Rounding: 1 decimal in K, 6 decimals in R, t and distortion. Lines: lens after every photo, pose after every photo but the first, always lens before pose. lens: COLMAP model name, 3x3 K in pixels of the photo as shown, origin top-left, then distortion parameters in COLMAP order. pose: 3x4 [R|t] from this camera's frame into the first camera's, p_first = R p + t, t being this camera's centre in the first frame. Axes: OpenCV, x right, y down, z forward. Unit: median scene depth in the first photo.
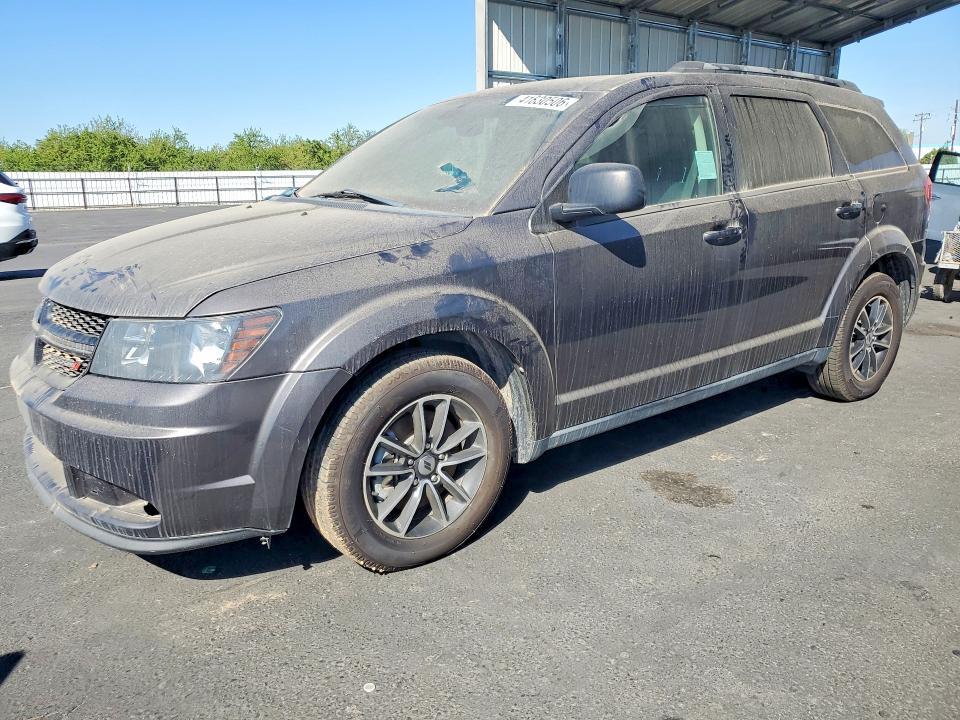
lens RADIAL K [[761.0, 0, 480.5], [0, 761.0, 358.3], [0, 0, 1]] dist [0.038648, -0.005567]
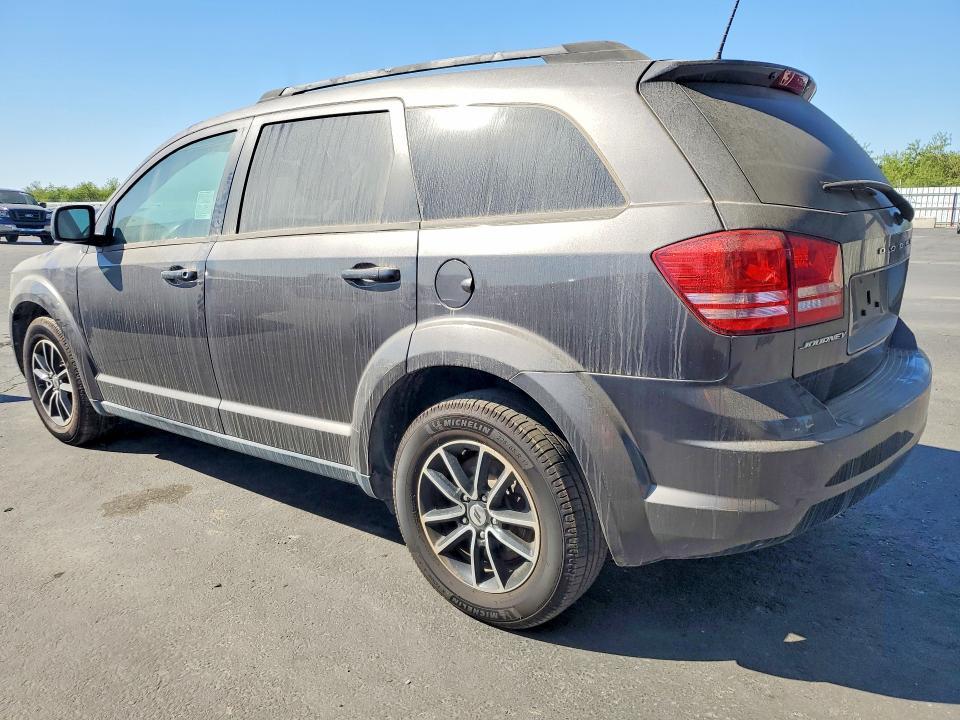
lens RADIAL K [[761.0, 0, 481.0], [0, 761.0, 359.2], [0, 0, 1]] dist [0.038648, -0.005567]
pose [[0.227401, 0.213259, -0.950163, 1.103091], [-0.221503, 0.961476, 0.162786, -0.246061], [0.948275, 0.173447, 0.265879, 0.905703]]
